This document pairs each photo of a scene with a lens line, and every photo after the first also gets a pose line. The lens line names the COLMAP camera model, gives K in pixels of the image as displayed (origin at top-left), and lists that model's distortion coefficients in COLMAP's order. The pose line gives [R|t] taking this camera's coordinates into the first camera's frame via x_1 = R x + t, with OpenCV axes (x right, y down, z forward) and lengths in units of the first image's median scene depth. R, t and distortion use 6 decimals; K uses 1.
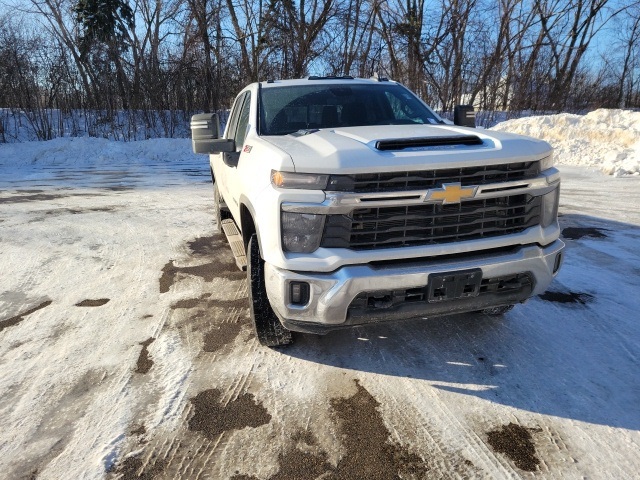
lens RADIAL K [[486.8, 0, 324.4], [0, 486.8, 235.9], [0, 0, 1]] dist [0.049782, -0.027410]
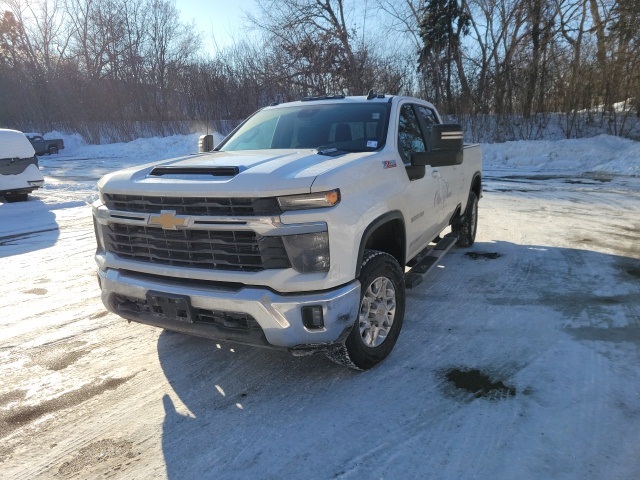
lens RADIAL K [[486.8, 0, 306.9], [0, 486.8, 235.8], [0, 0, 1]] dist [0.049782, -0.027410]
pose [[0.732702, 0.145093, -0.664903, 1.047311], [-0.146975, 0.987689, 0.053569, -0.135093], [0.664490, 0.058474, 0.745006, 0.356609]]
